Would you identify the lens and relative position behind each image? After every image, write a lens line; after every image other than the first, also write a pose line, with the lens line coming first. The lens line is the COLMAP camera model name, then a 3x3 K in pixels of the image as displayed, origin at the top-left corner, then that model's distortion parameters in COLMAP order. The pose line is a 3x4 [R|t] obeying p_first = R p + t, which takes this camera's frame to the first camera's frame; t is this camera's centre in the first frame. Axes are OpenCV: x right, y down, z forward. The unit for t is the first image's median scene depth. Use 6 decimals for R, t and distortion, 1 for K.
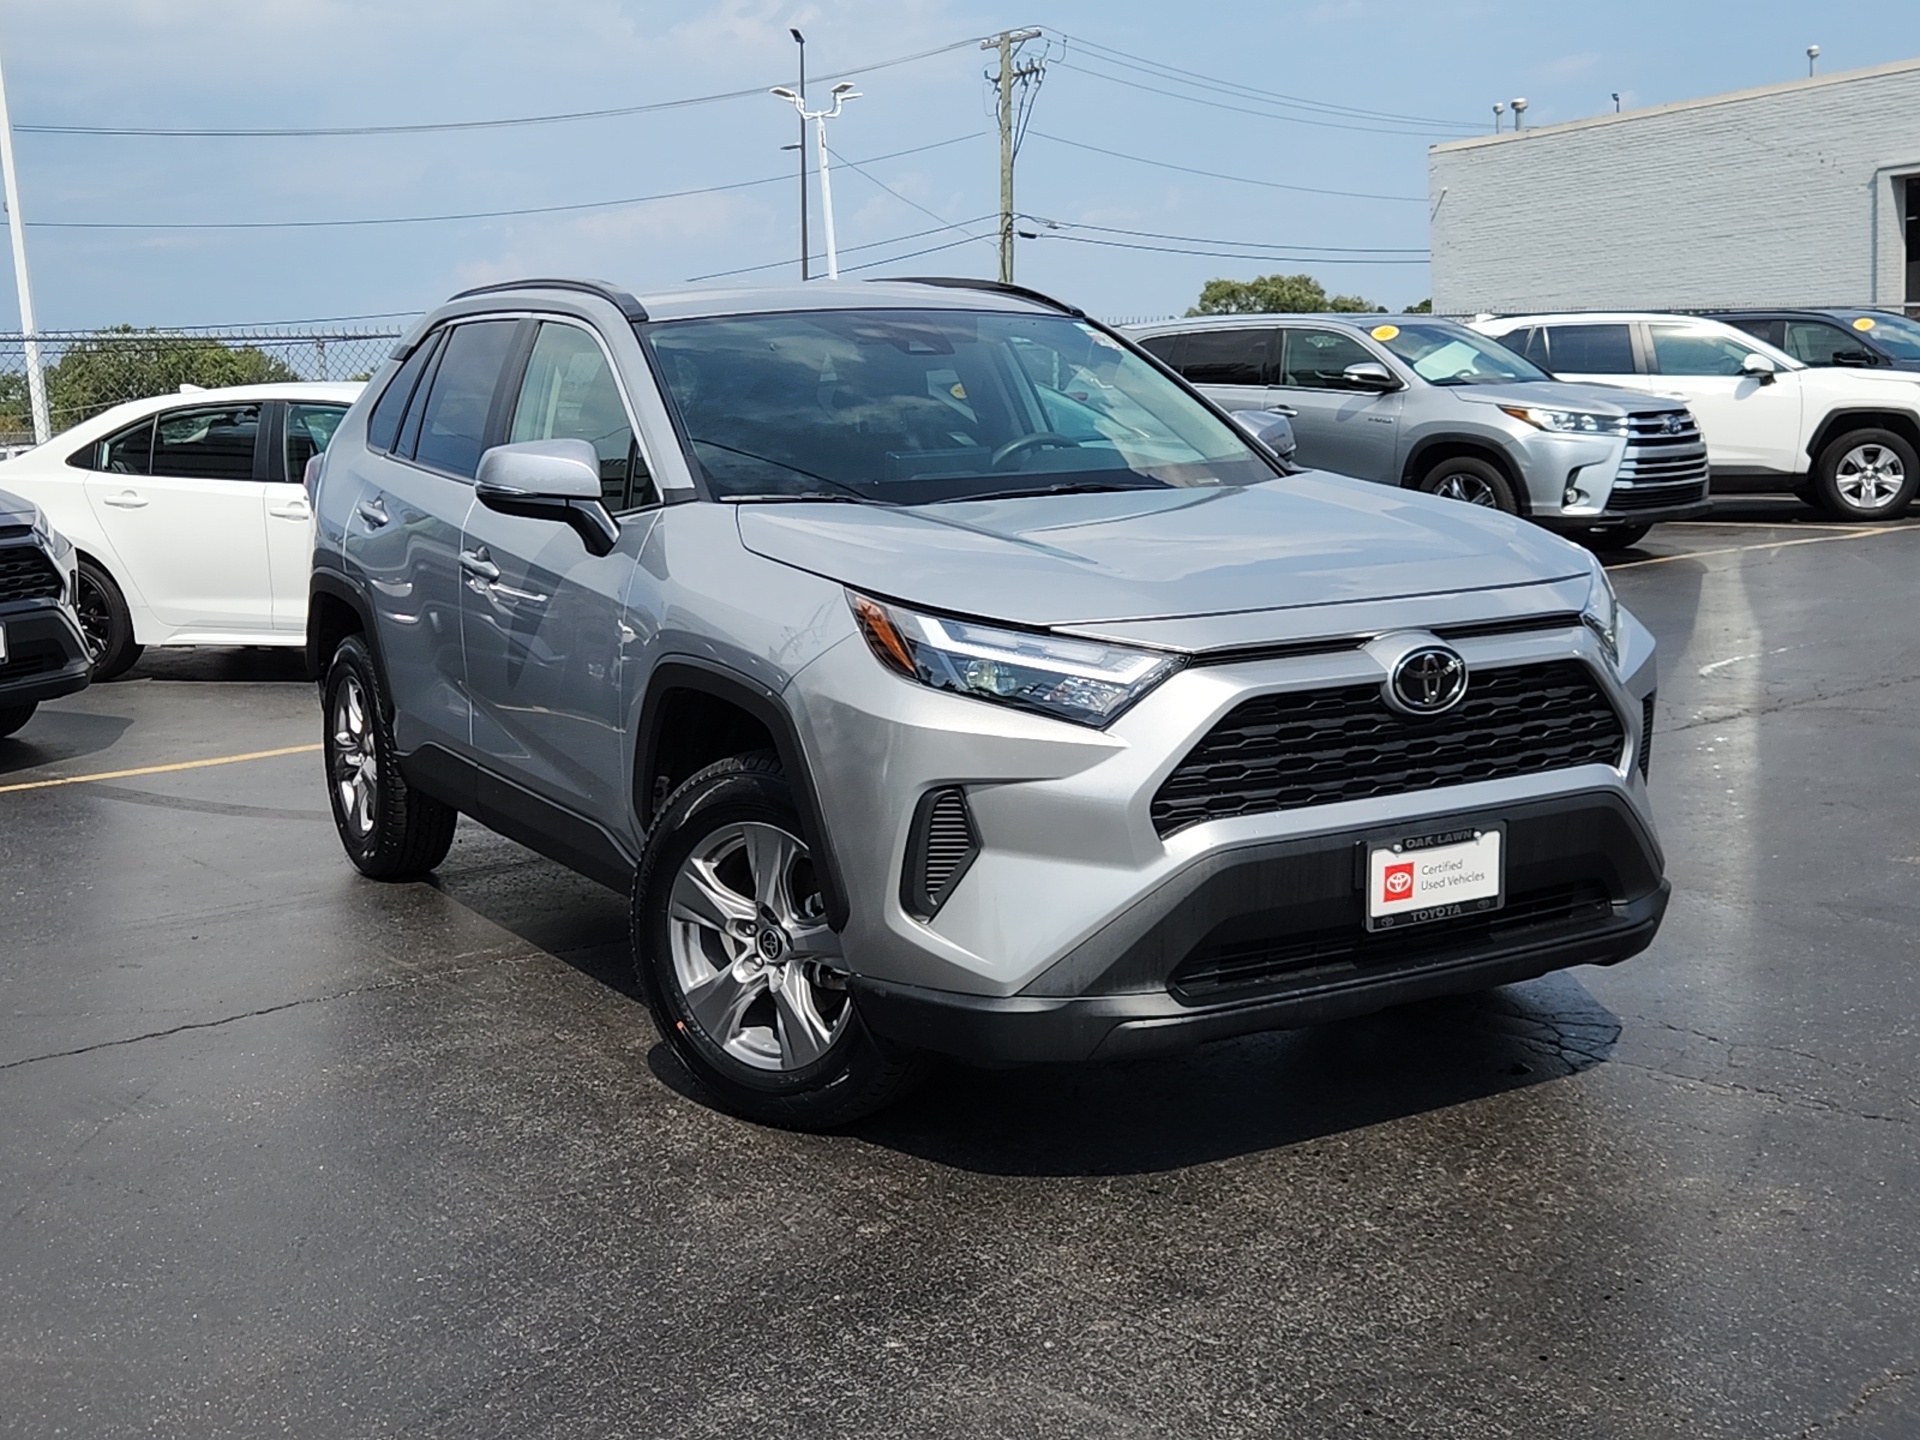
lens RADIAL K [[2167.6, 0, 960.0], [0, 2167.6, 720.0], [0, 0, 1]] dist [0.106012, -0.136288]
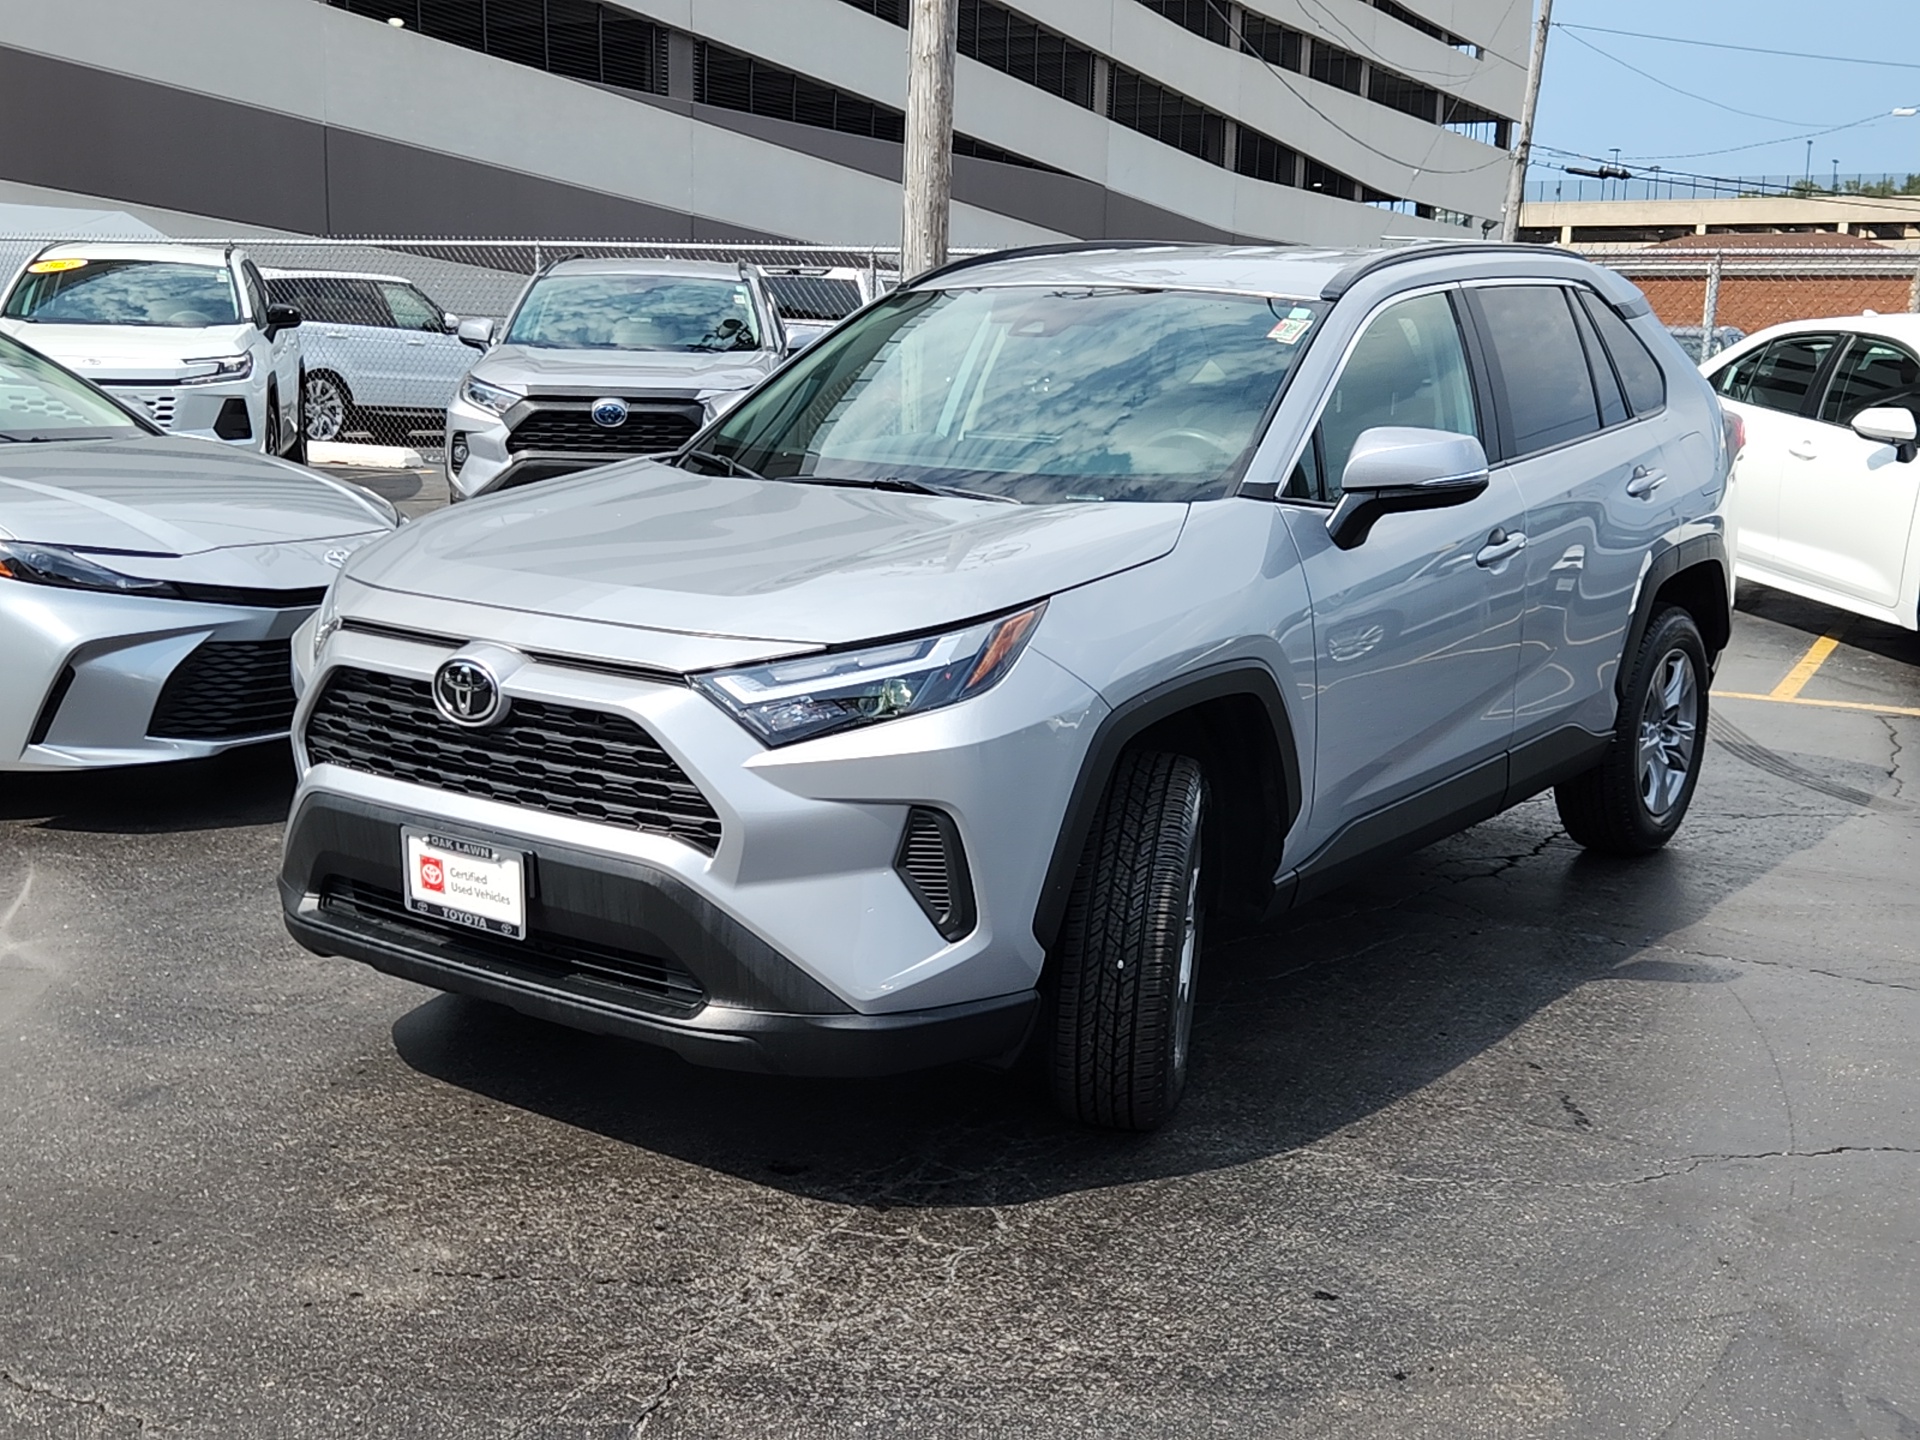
lens RADIAL K [[2167.6, 0, 960.0], [0, 2167.6, 720.0], [0, 0, 1]] dist [0.106012, -0.136288]
pose [[0.410190, 0.214496, -0.886417, 1.220774], [-0.165860, 0.973285, 0.158764, -0.206905], [0.896791, 0.081898, 0.434808, 0.762480]]
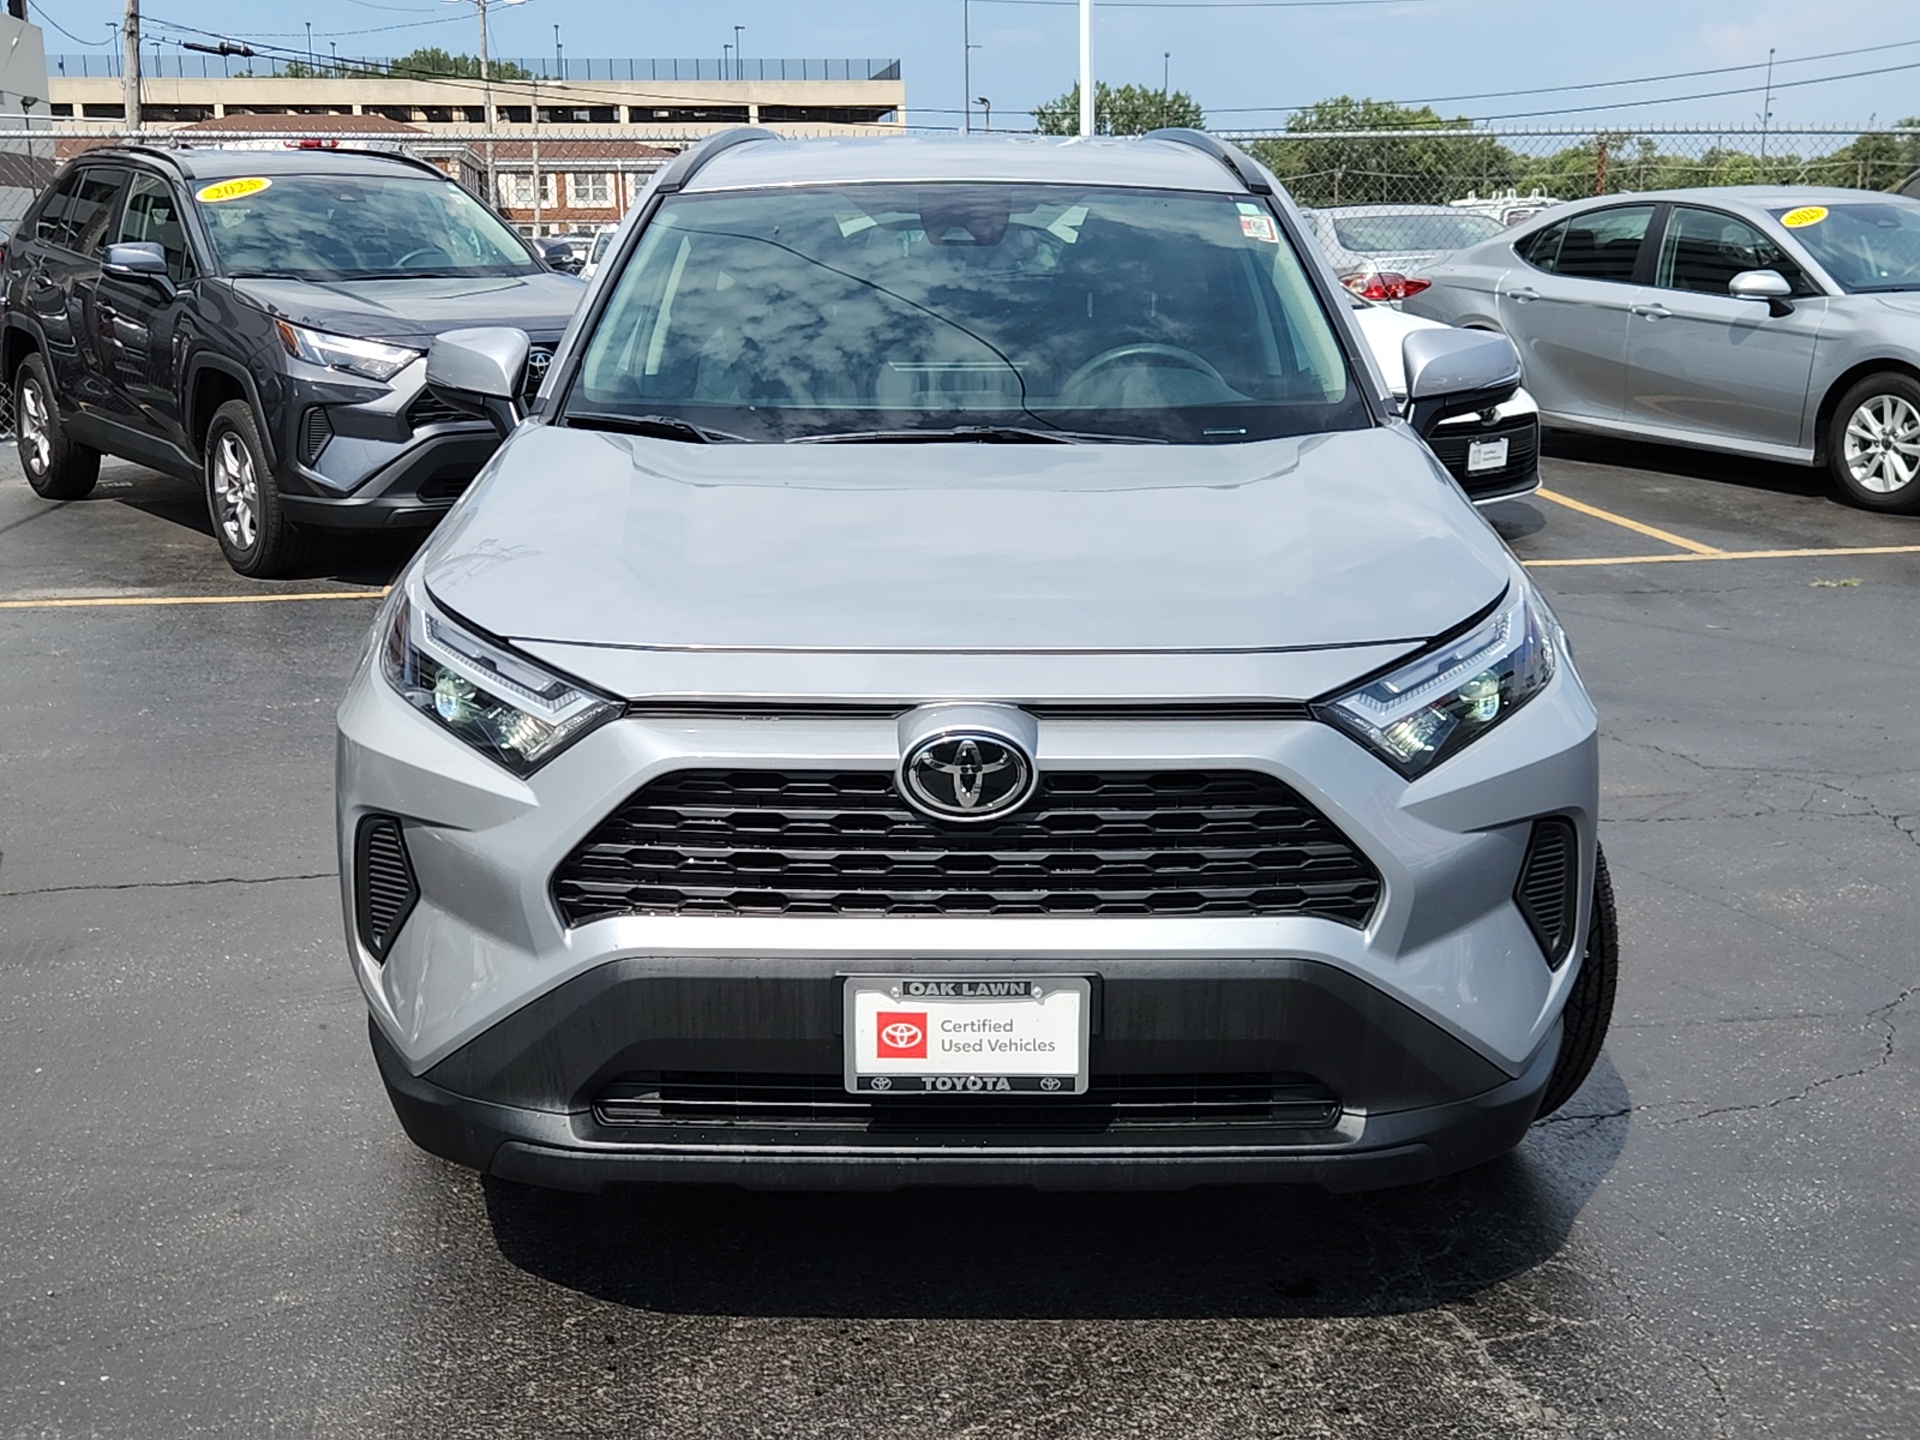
lens RADIAL K [[2167.6, 0, 960.0], [0, 2167.6, 720.0], [0, 0, 1]] dist [0.106012, -0.136288]
pose [[0.866525, 0.149451, -0.476234, 0.556522], [-0.101835, 0.986987, 0.124443, -0.126964], [0.488635, -0.059335, 0.870468, 0.365753]]
